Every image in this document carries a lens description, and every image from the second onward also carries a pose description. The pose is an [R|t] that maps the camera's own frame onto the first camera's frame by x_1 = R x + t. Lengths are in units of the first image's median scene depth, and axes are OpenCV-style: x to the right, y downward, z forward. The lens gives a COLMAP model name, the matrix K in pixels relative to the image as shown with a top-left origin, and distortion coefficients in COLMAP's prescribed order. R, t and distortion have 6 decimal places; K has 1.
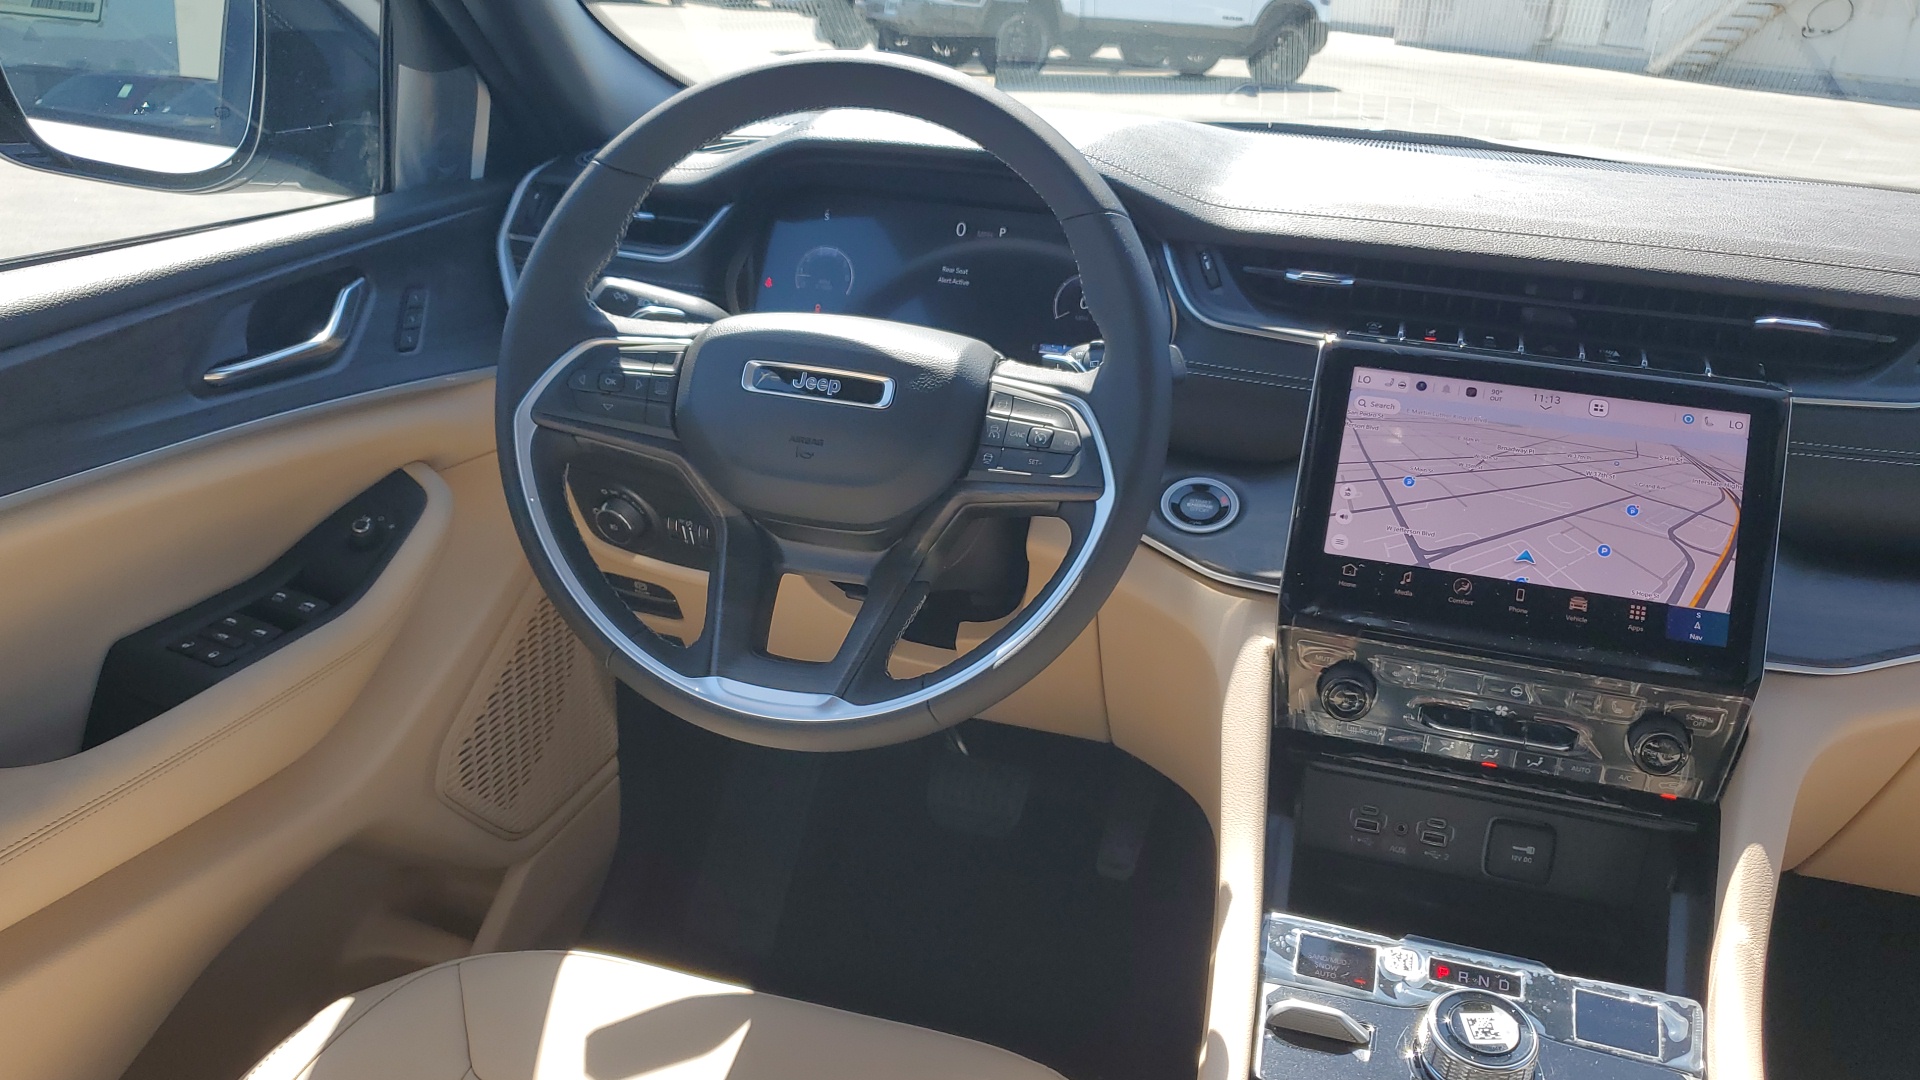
lens RADIAL K [[1574.7, 0, 957.3], [0, 1574.7, 569.7], [0, 0, 1]] dist [0.120615, -0.311491]
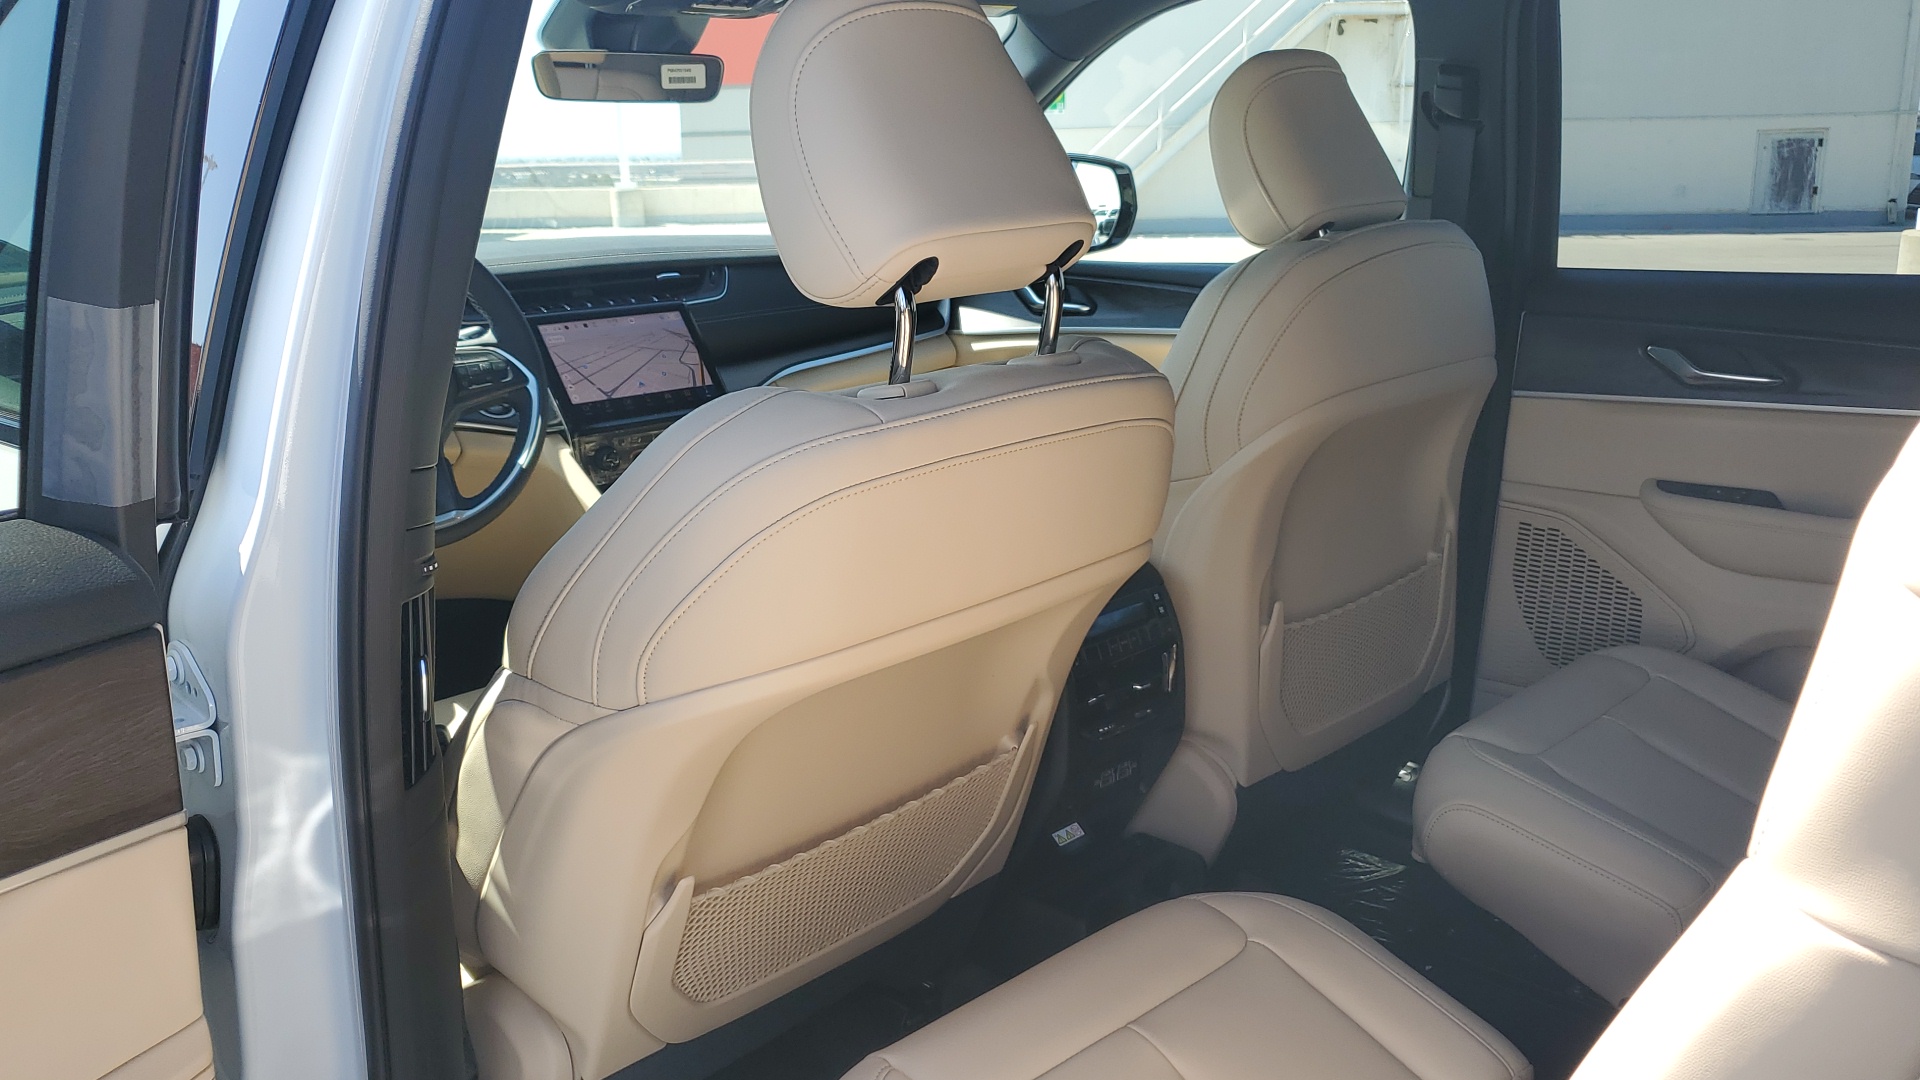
lens RADIAL K [[1535.9, 0, 963.0], [0, 1535.9, 525.4], [0, 0, 1]] dist [0.020979, 0.006823]
pose [[0.476605, -0.275165, 0.834944, -1.324152], [0.378090, 0.921587, 0.087896, 0.159778], [-0.793659, 0.273793, 0.543270, -0.524014]]
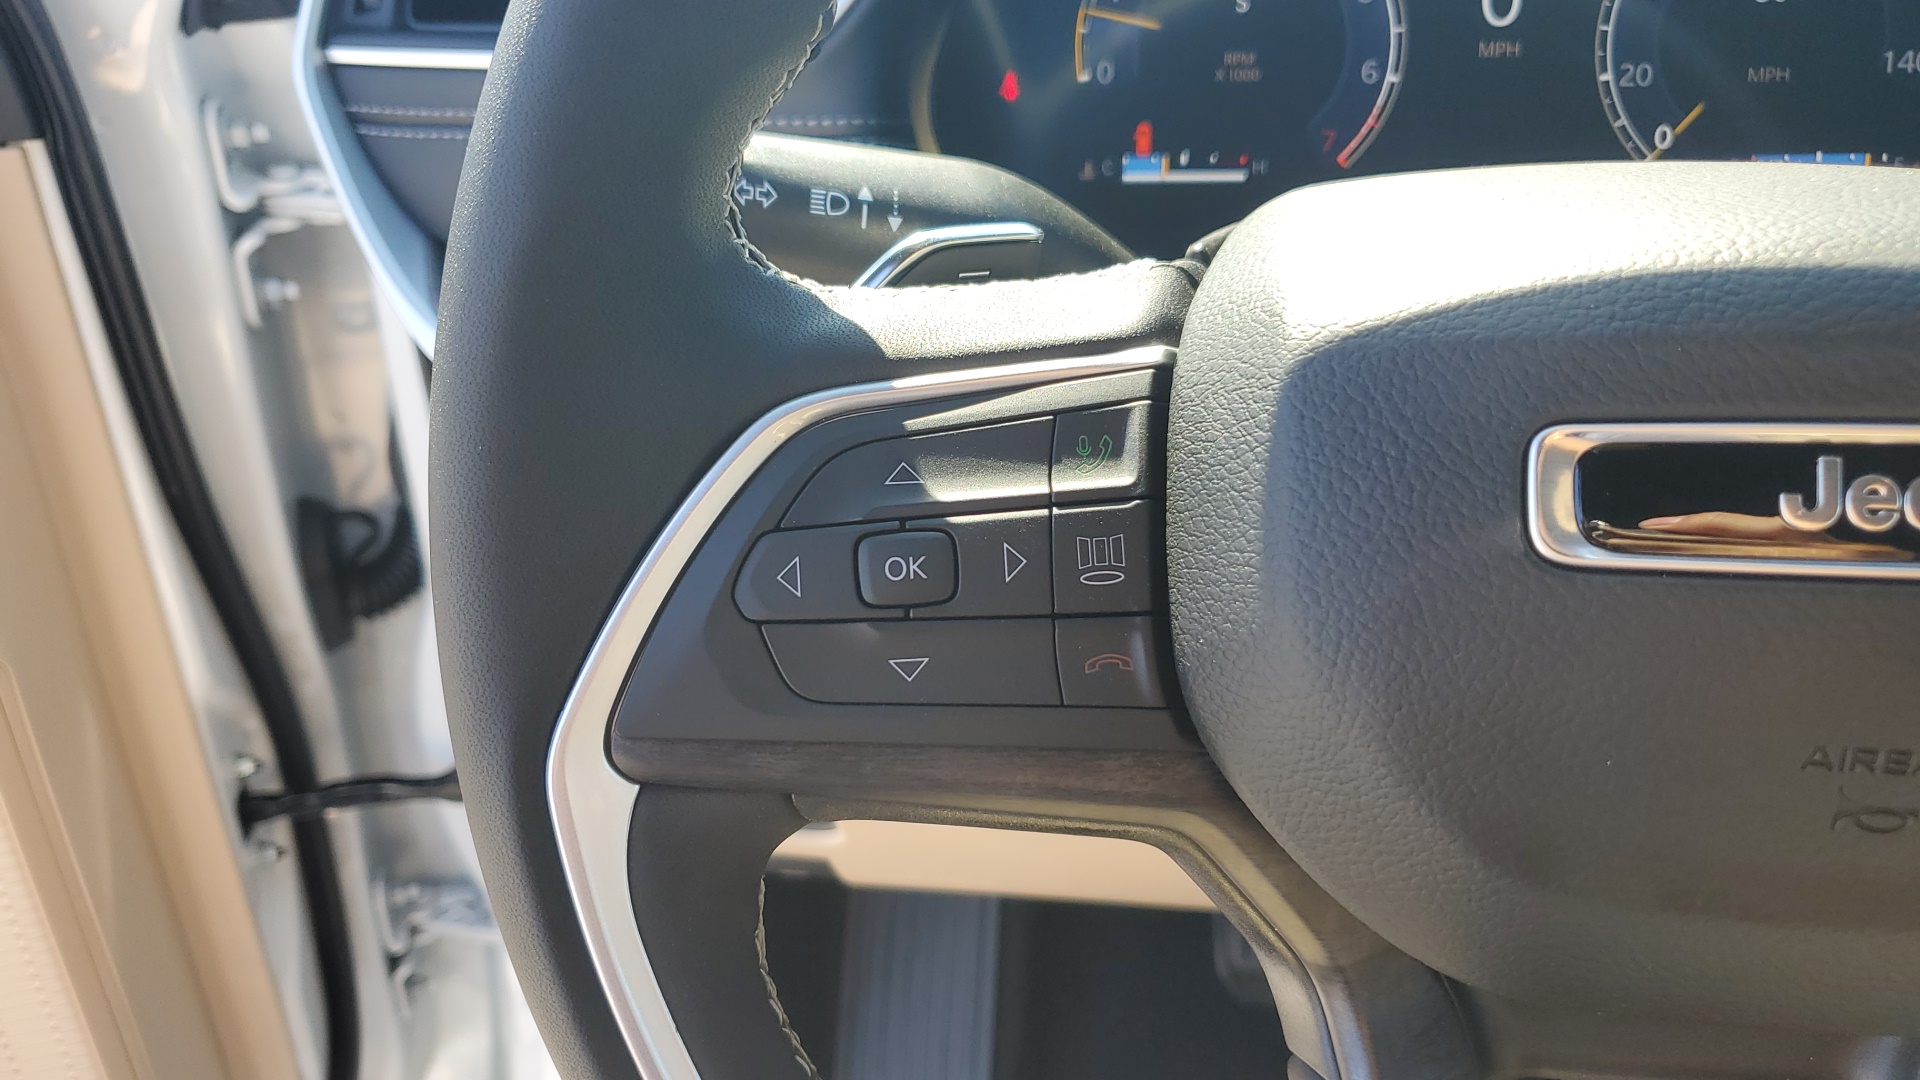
lens RADIAL K [[1549.6, 0, 960.0], [0, 1549.6, 540.0], [0, 0, 1]] dist [-0.009395, -0.000352]
pose [[0.984896, -0.151950, 0.083015, -0.229078], [0.140673, 0.981745, 0.128018, -0.152412], [-0.100952, -0.114406, 0.988291, 0.758704]]
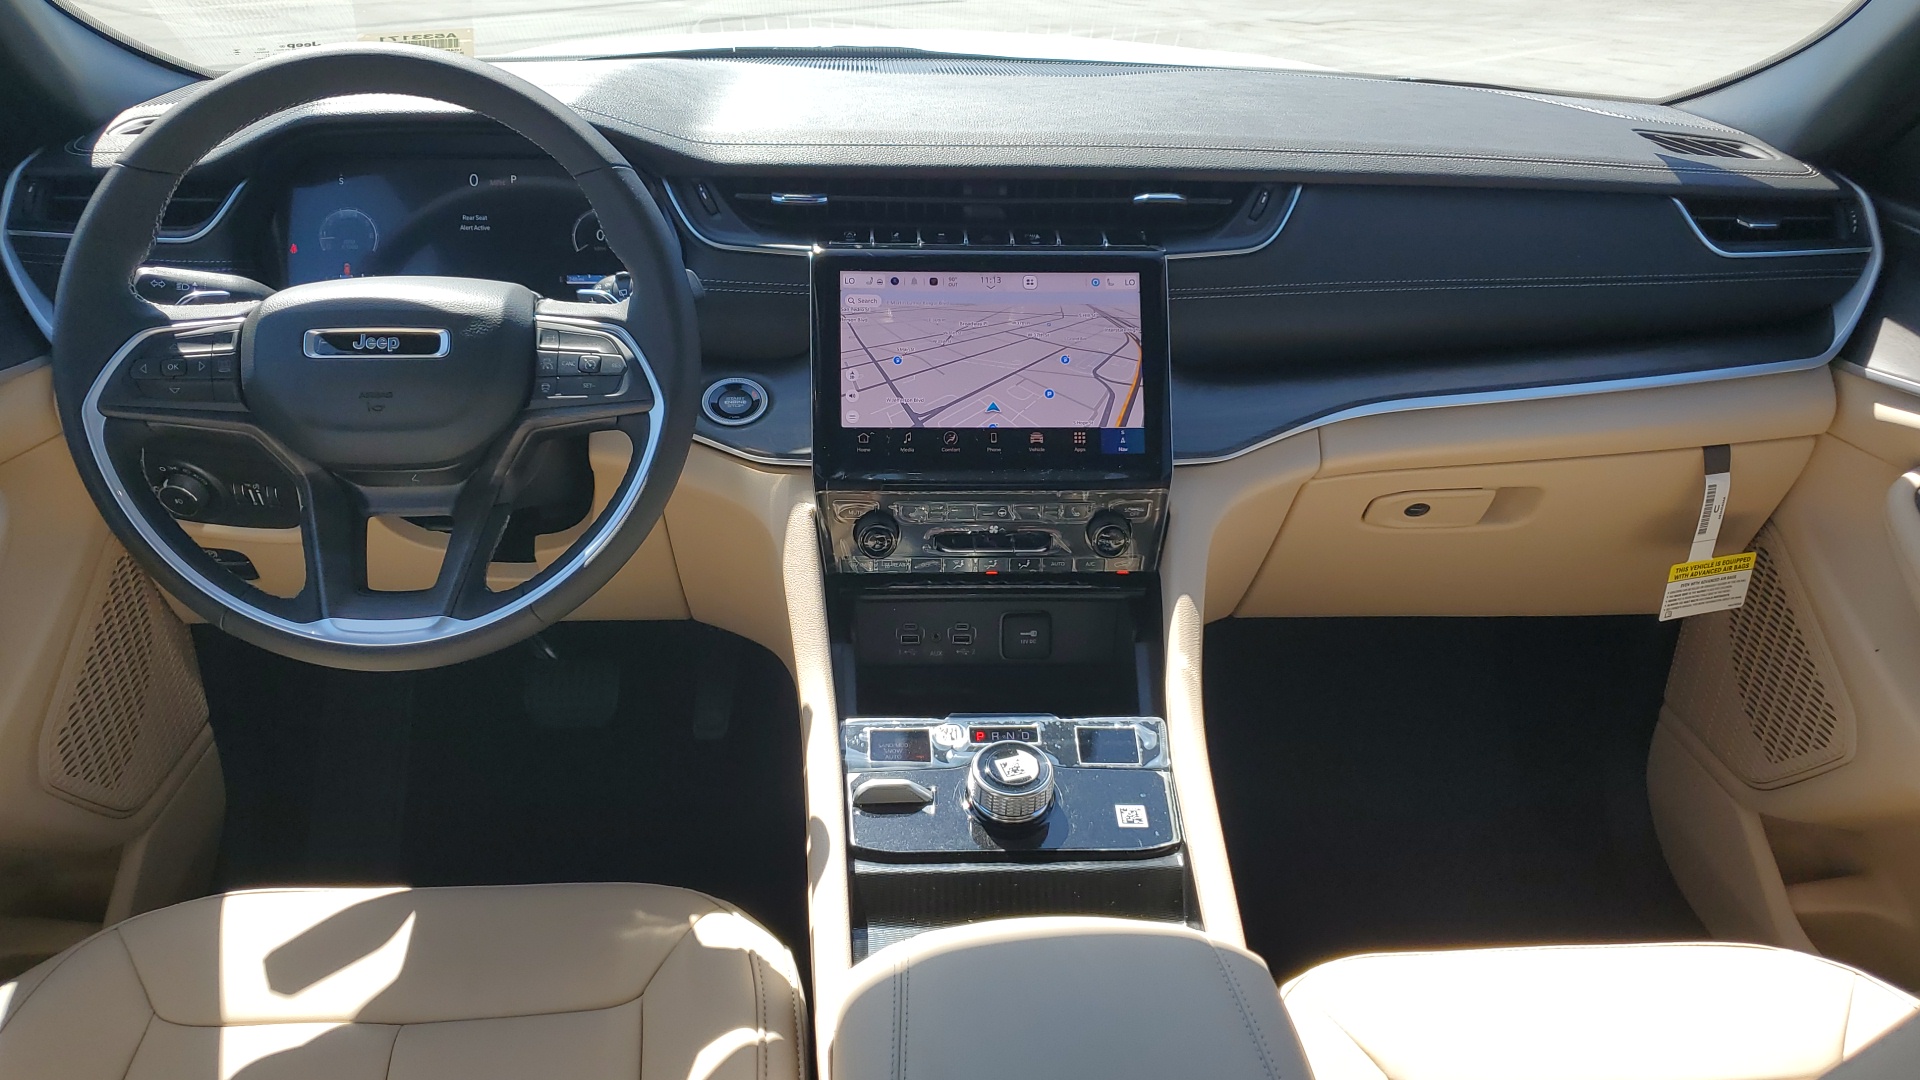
lens RADIAL K [[1510.4, 0, 952.5], [0, 1510.4, 557.5], [0, 0, 1]] dist [0.142400, -0.287624]
pose [[0.946139, -0.172763, 0.273812, -0.025487], [0.154019, 0.984078, 0.088707, -0.002109], [-0.284778, -0.041757, 0.957684, -0.152584]]
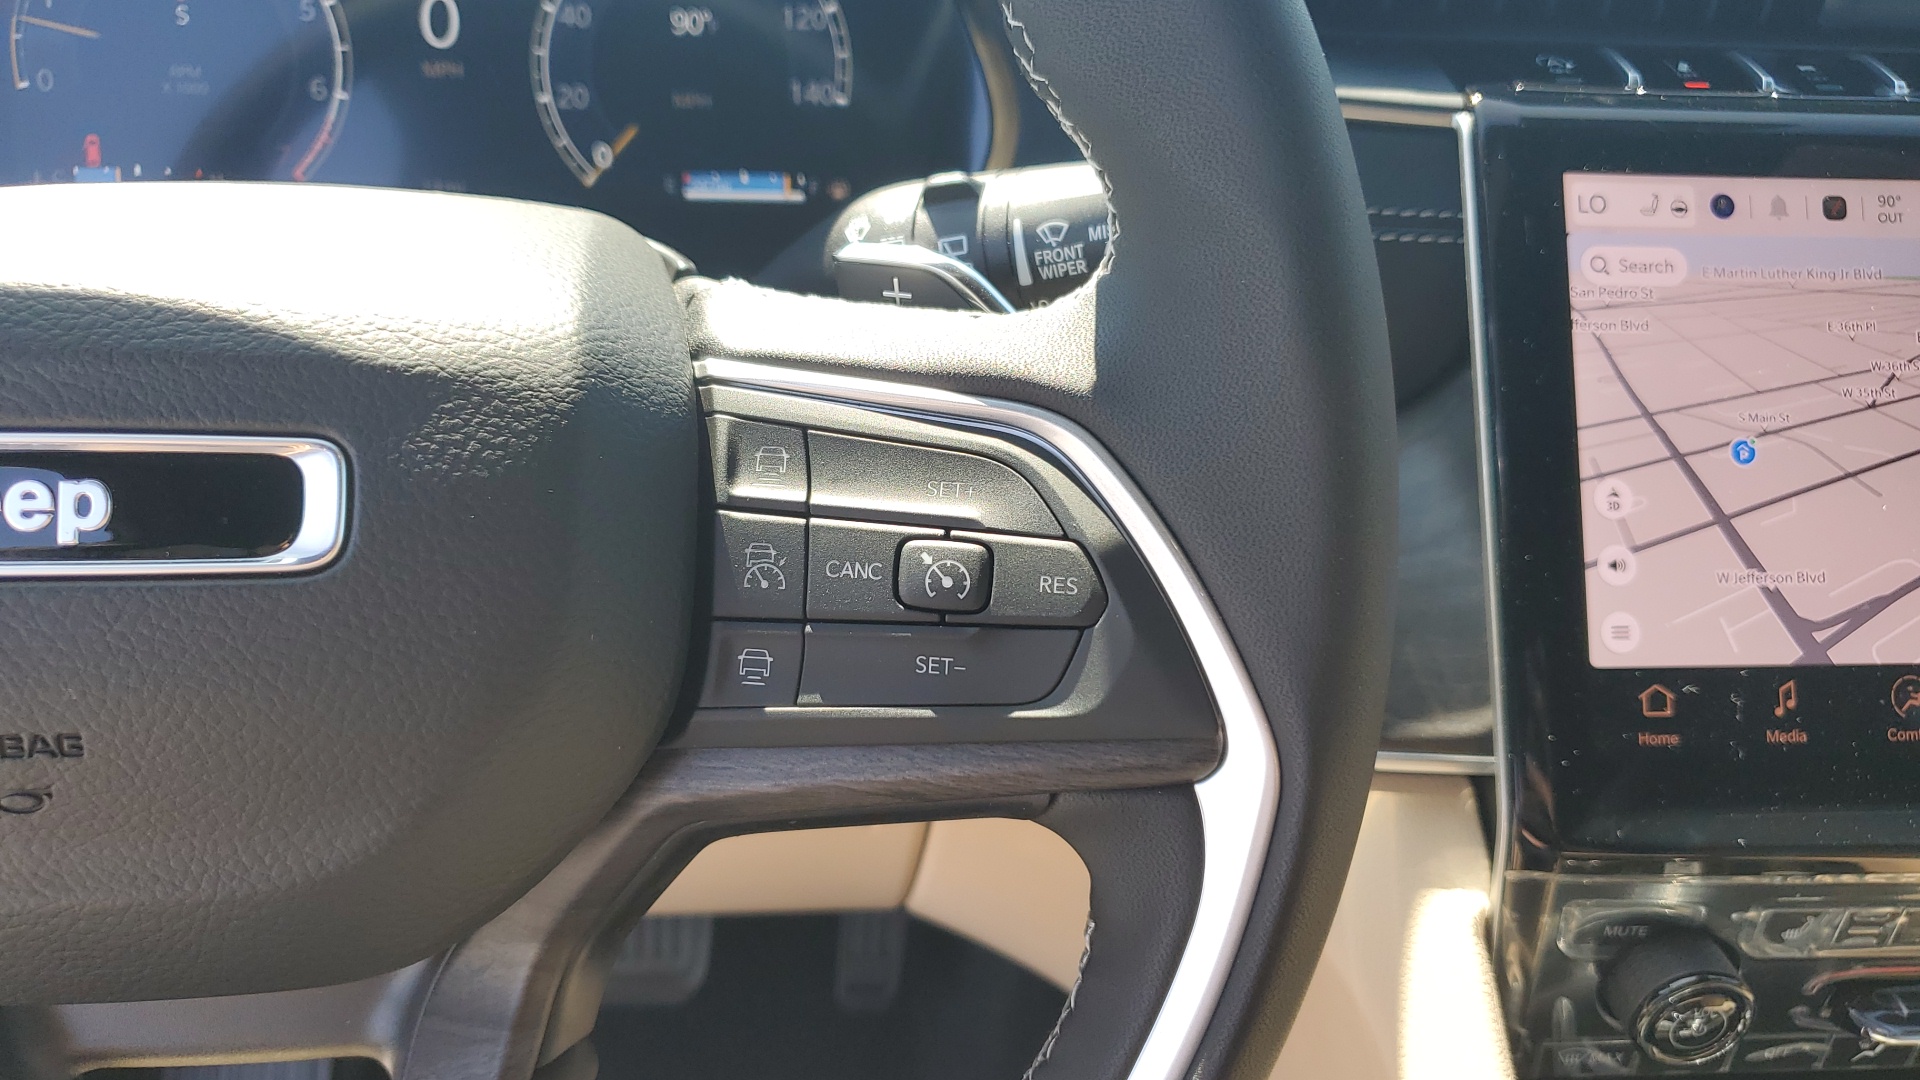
lens RADIAL K [[1535.9, 0, 963.0], [0, 1535.9, 525.4], [0, 0, 1]] dist [0.020979, 0.006823]
pose [[0.937796, -0.177267, 0.298521, -0.021584], [0.137771, 0.979240, 0.148685, -0.123838], [-0.318680, -0.098309, 0.942750, 0.697961]]
